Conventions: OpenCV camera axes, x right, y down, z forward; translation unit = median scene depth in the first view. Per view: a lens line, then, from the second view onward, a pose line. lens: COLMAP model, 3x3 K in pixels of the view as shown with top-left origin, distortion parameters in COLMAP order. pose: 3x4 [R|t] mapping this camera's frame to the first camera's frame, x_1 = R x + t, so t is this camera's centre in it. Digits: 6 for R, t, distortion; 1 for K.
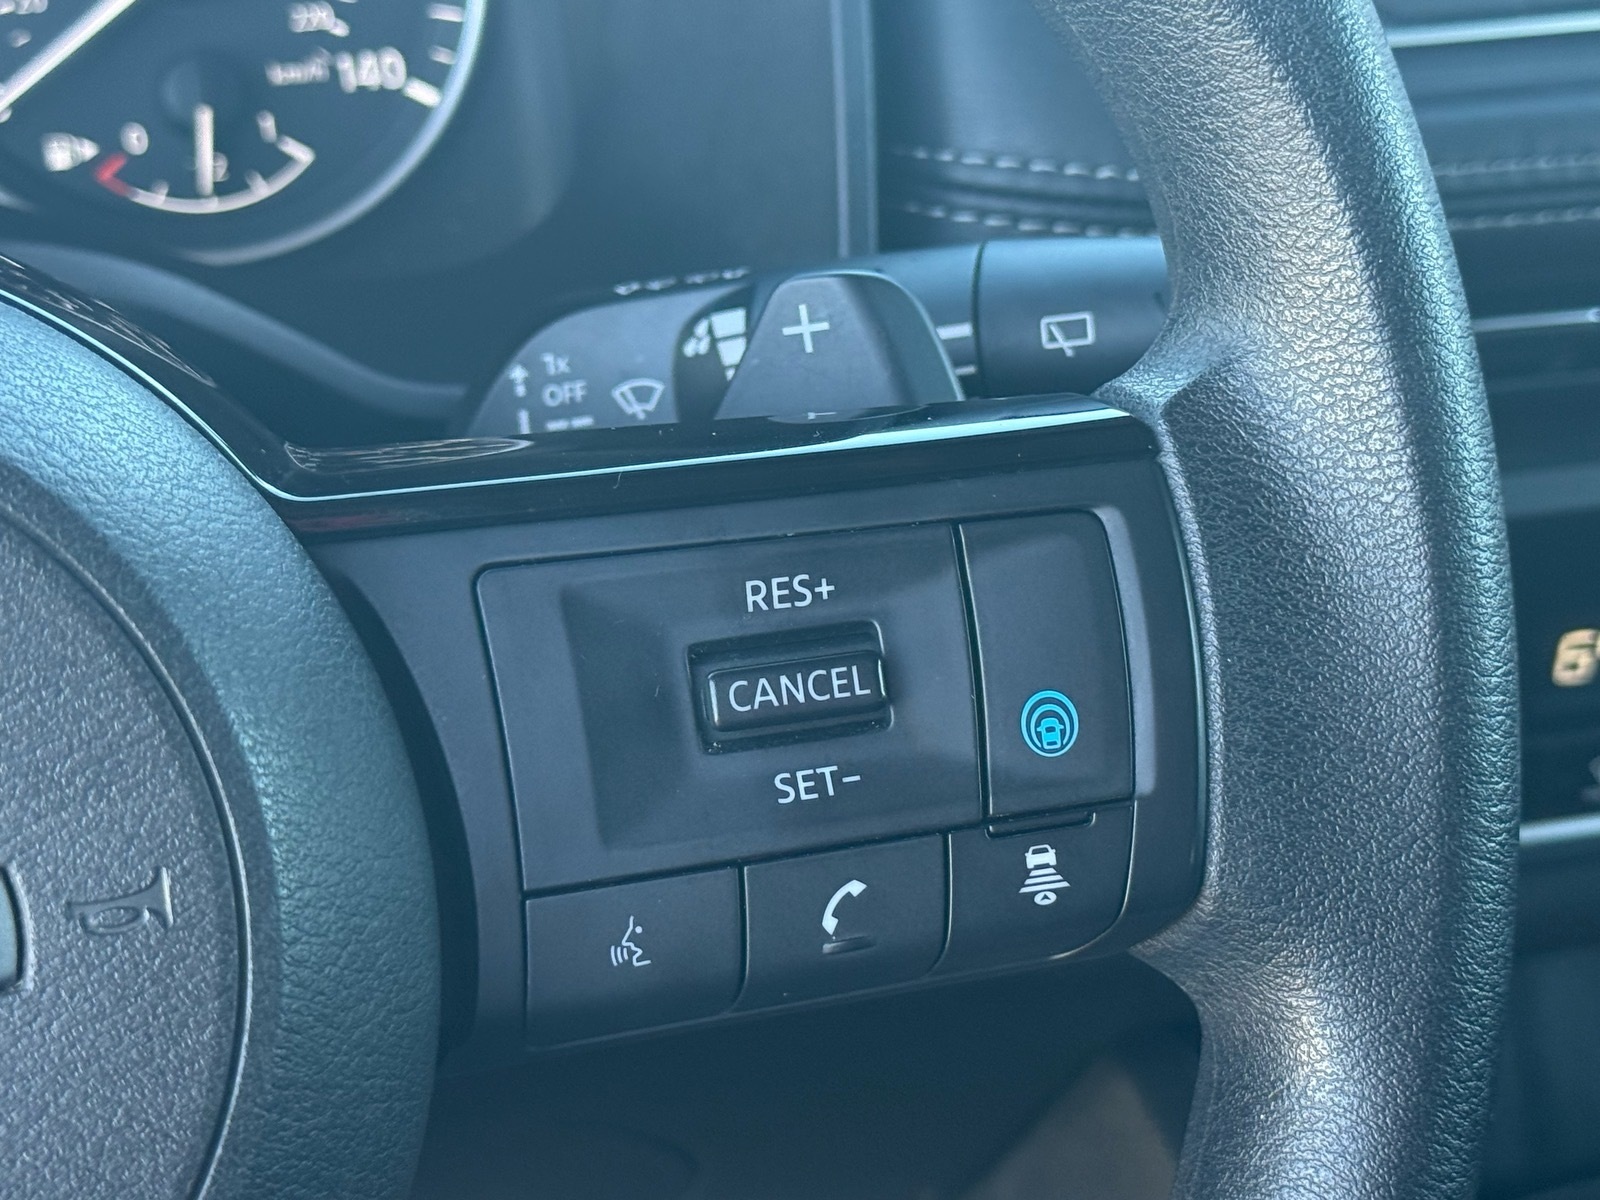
lens RADIAL K [[3119.9, 0, 803.8], [0, 3119.9, 599.5], [0, 0, 1]] dist [0.233487, 0.000000]
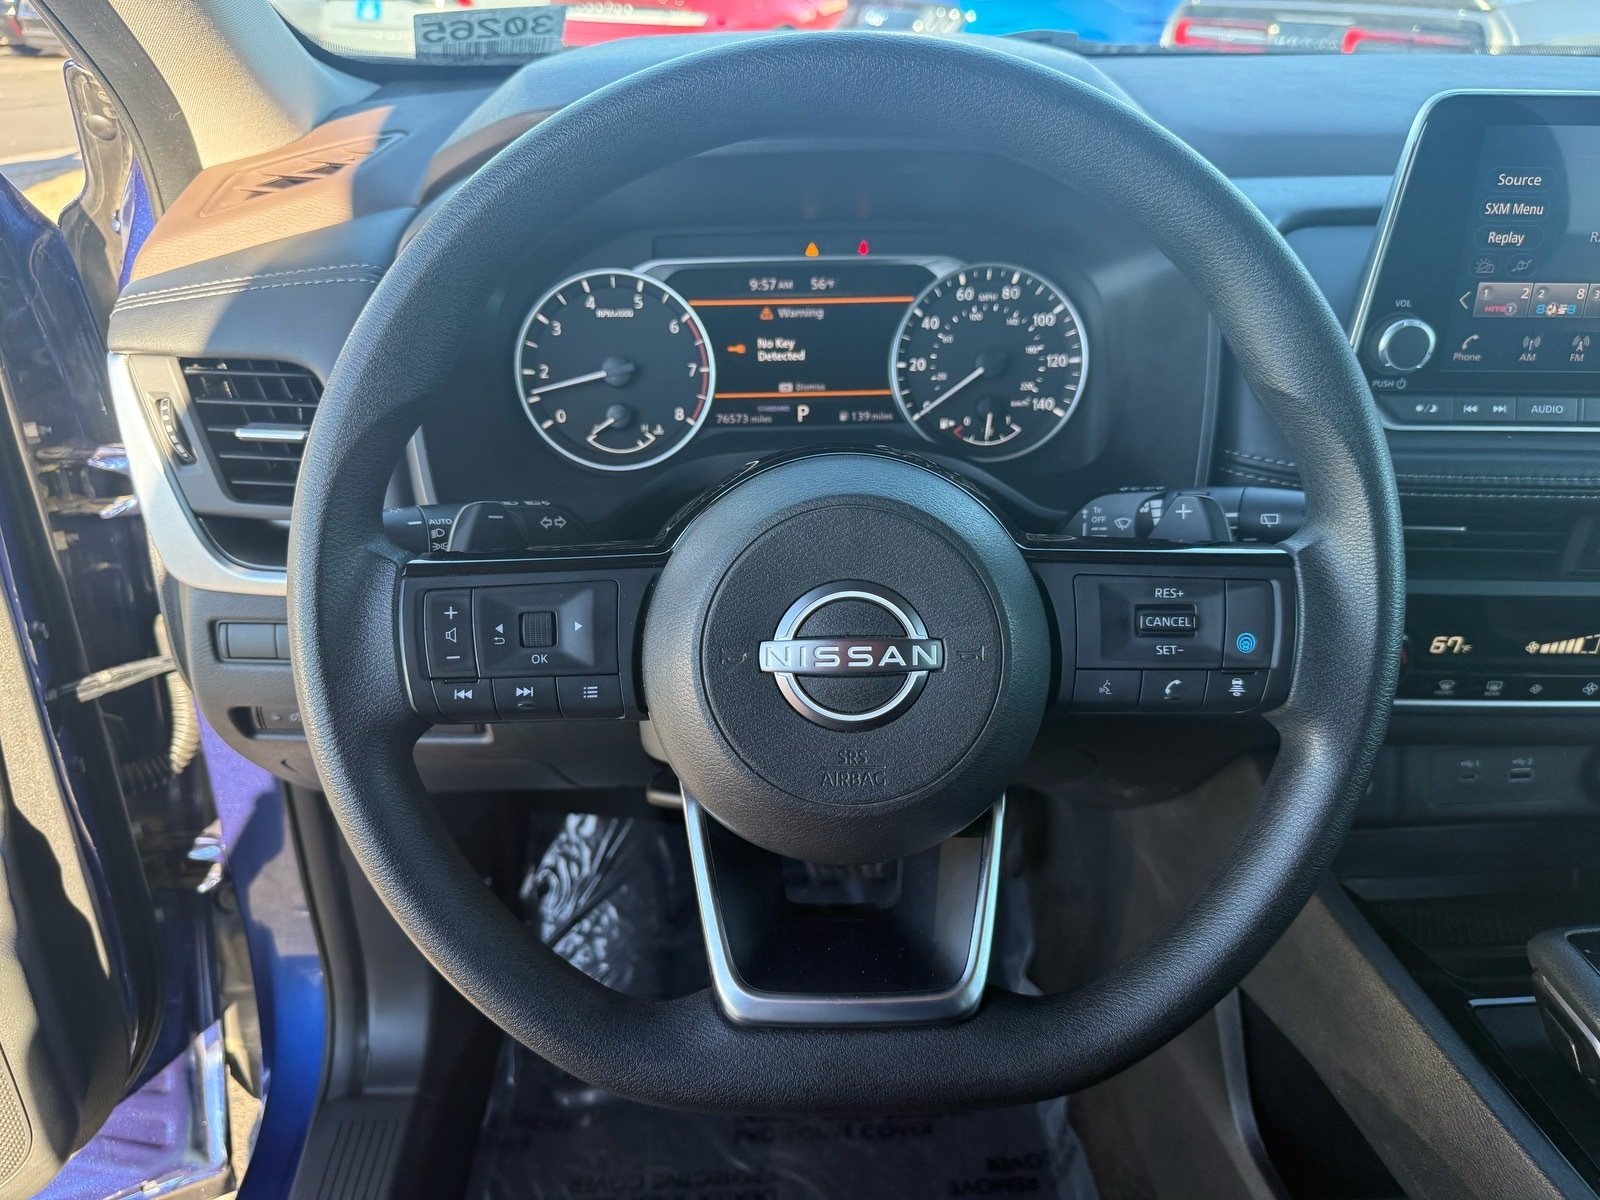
lens RADIAL K [[1173.8, 0, 787.5], [0, 1173.8, 616.8], [0, 0, 1]] dist [0.054708, -0.079877]
pose [[0.949222, 0.138638, -0.282412, -0.029481], [-0.124318, 0.989903, 0.068102, -0.011146], [0.289002, -0.029535, 0.956873, -0.304670]]
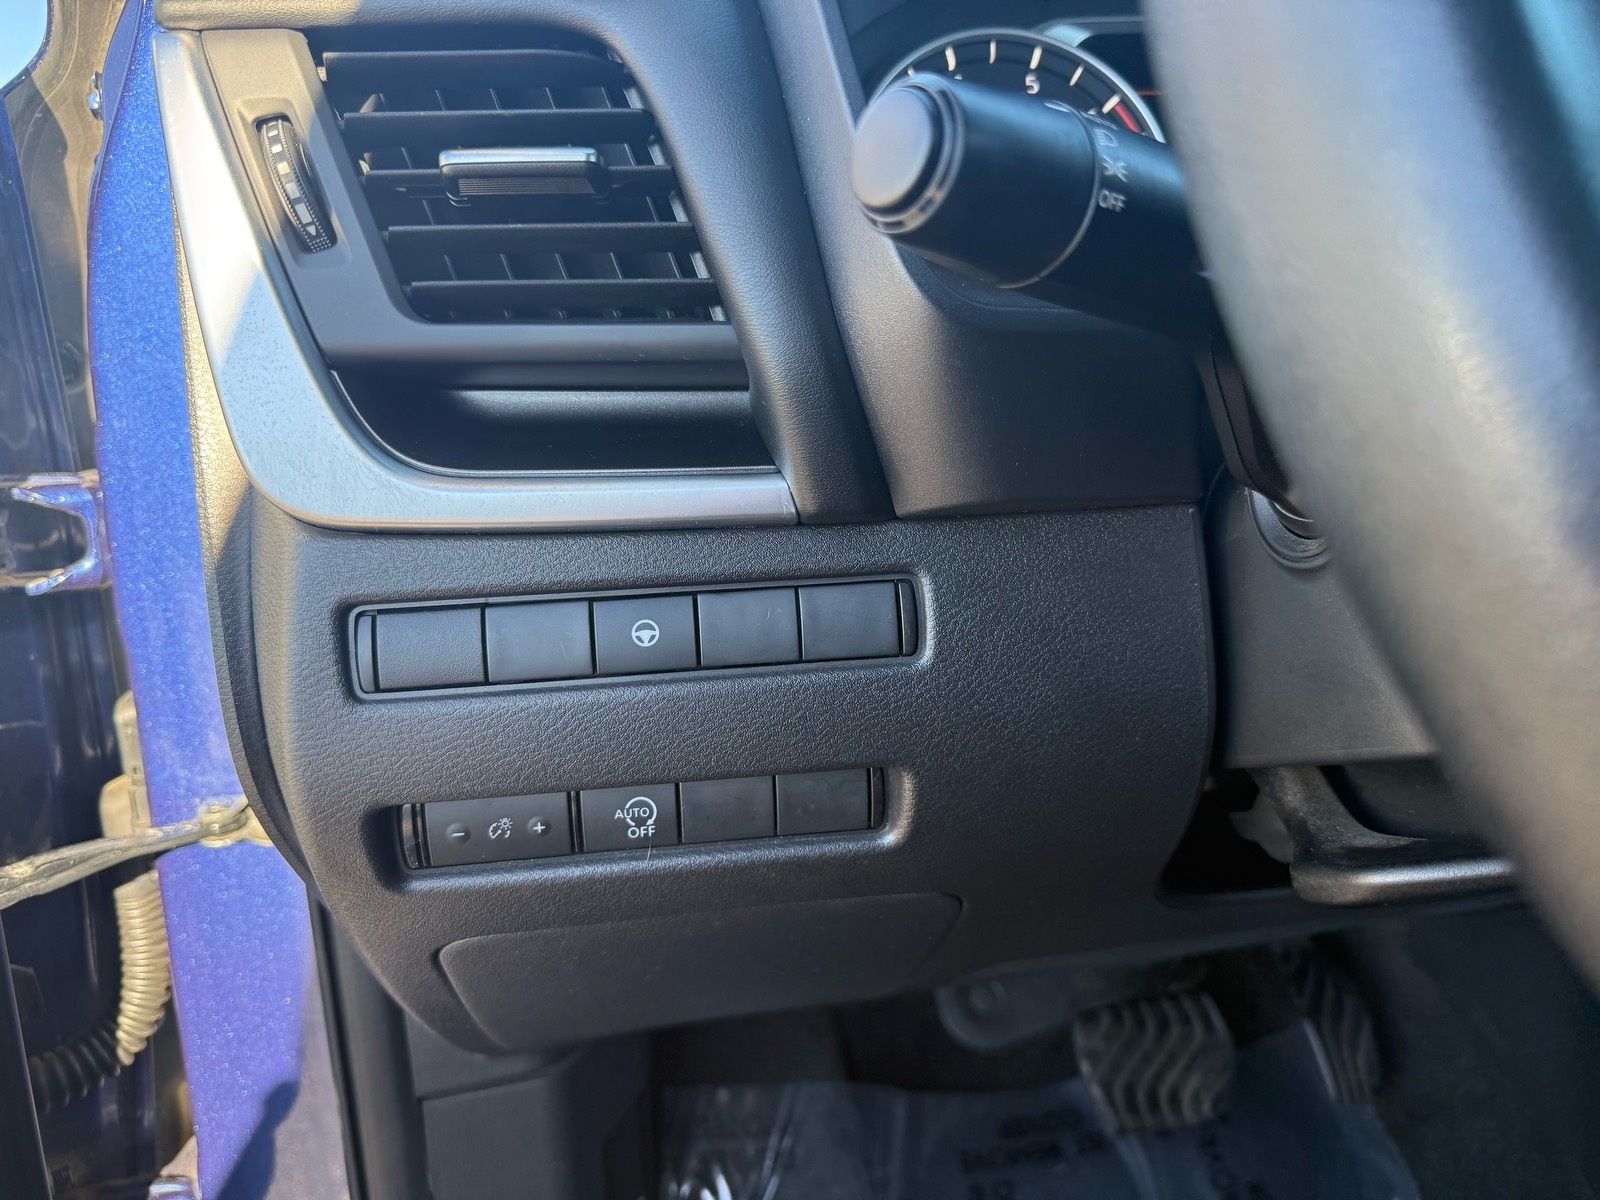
lens RADIAL K [[1173.8, 0, 795.7], [0, 1173.8, 608.3], [0, 0, 1]] dist [0.054708, -0.079877]
pose [[0.981709, -0.008957, -0.190174, -0.818144], [-0.026975, 0.982271, -0.185513, 0.338009], [0.188464, 0.187250, 0.964064, 0.356069]]
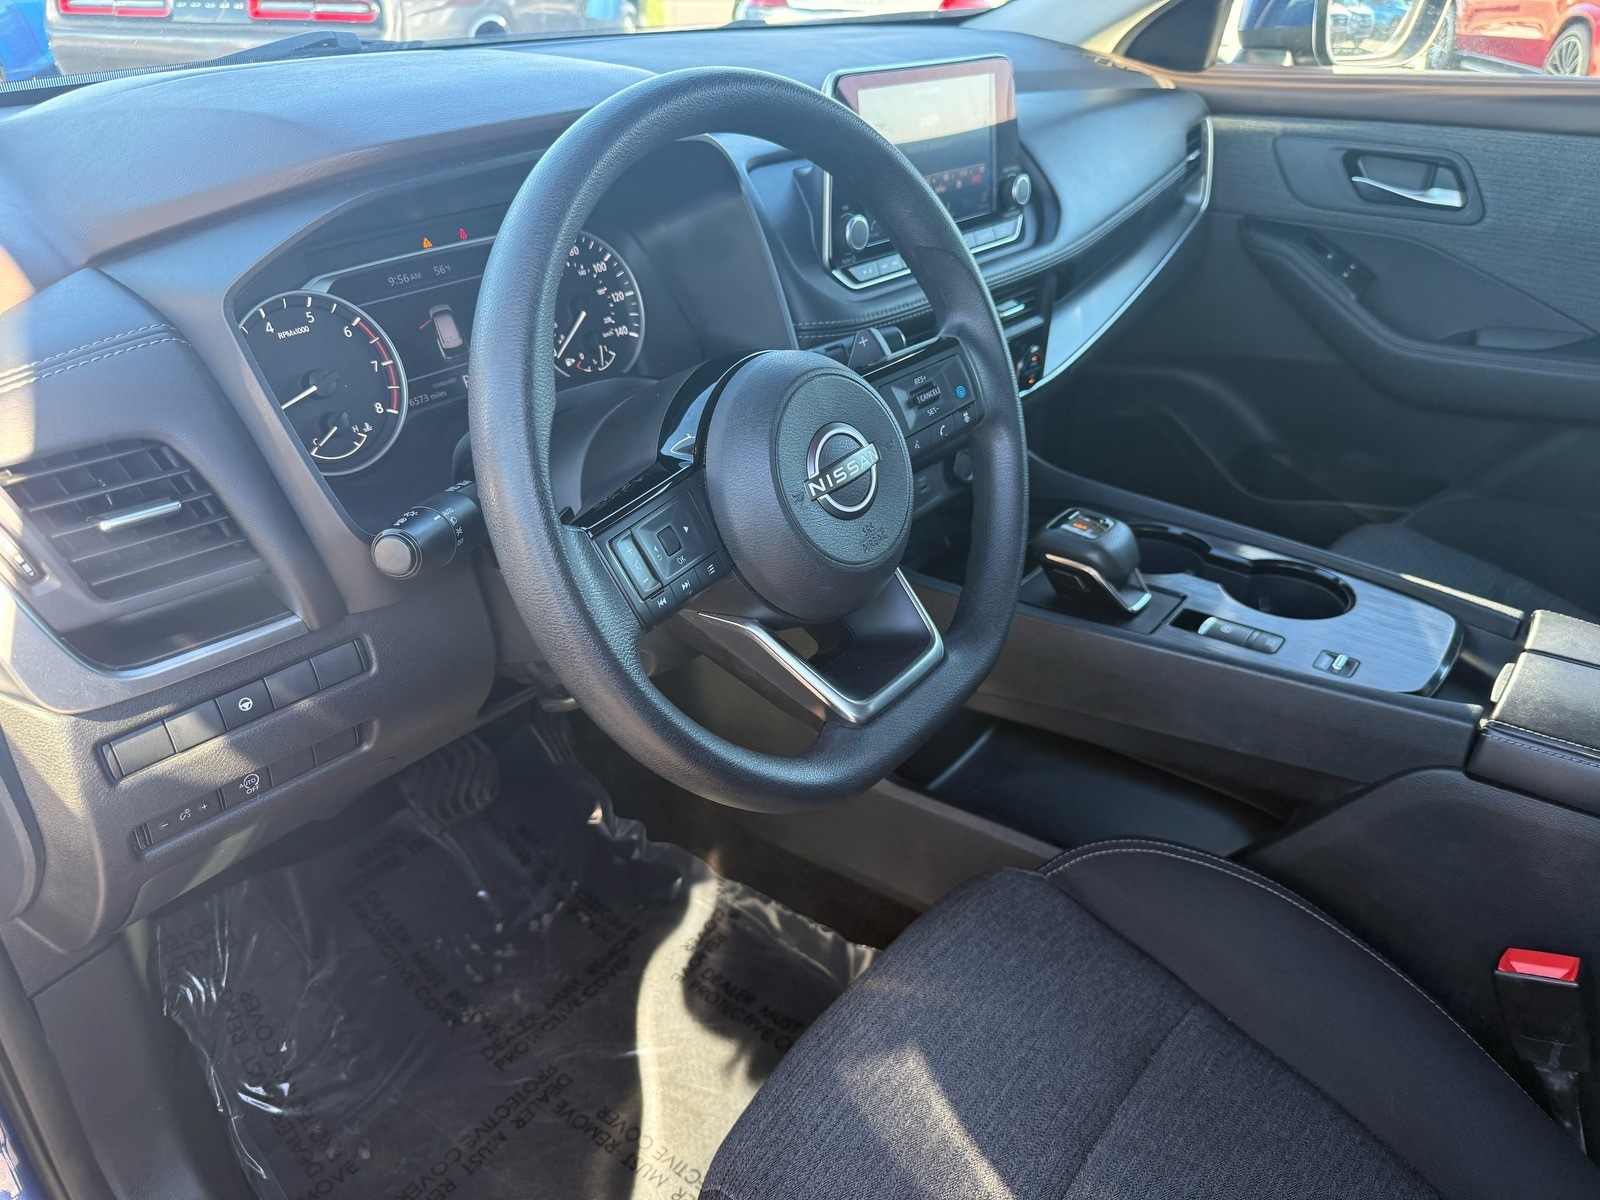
lens RADIAL K [[1173.8, 0, 785.4], [0, 1173.8, 602.5], [0, 0, 1]] dist [0.054708, -0.079877]
pose [[0.863500, -0.256660, 0.434159, -1.089134], [0.226534, 0.966483, 0.120797, 0.052794], [-0.450611, -0.005956, 0.892700, -0.689192]]
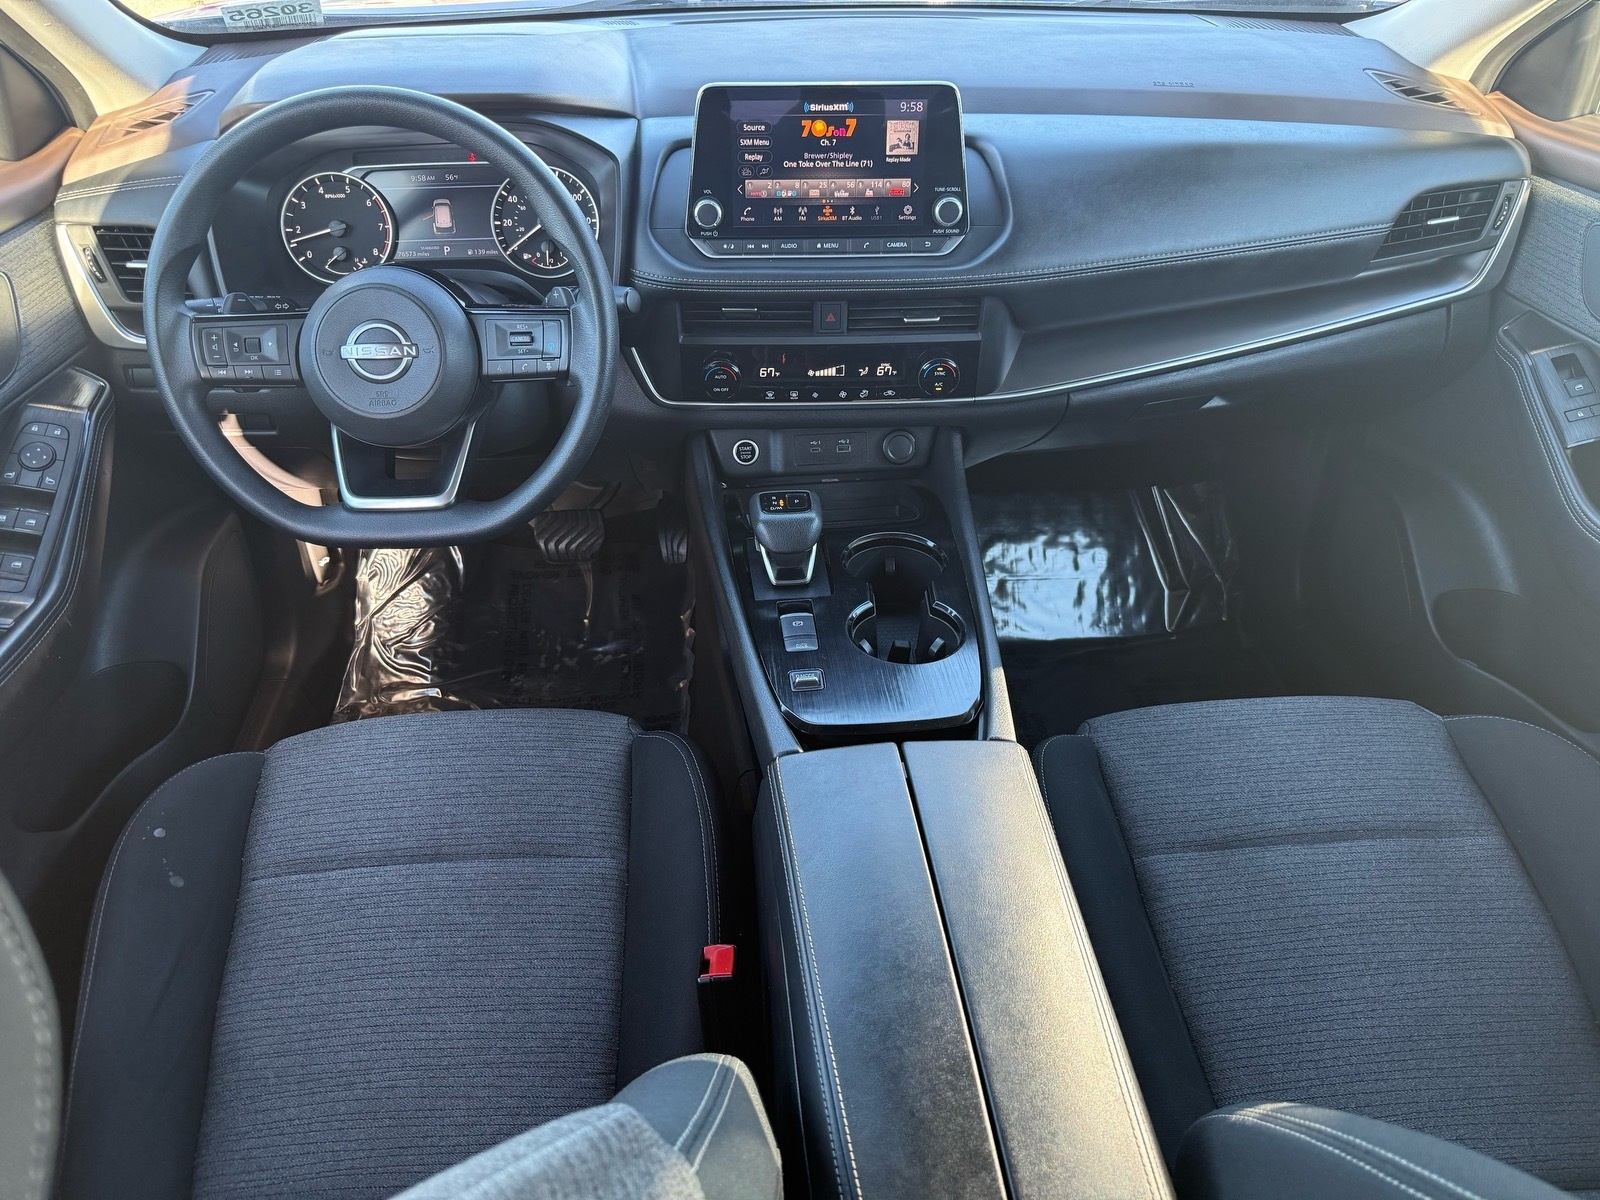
lens RADIAL K [[1173.8, 0, 785.8], [0, 1173.8, 610.4], [0, 0, 1]] dist [0.054708, -0.079877]
pose [[0.953679, 0.156643, -0.256824, 1.337137], [-0.111464, 0.976966, 0.181970, 0.070180], [0.279413, -0.144914, 0.949172, -1.552422]]
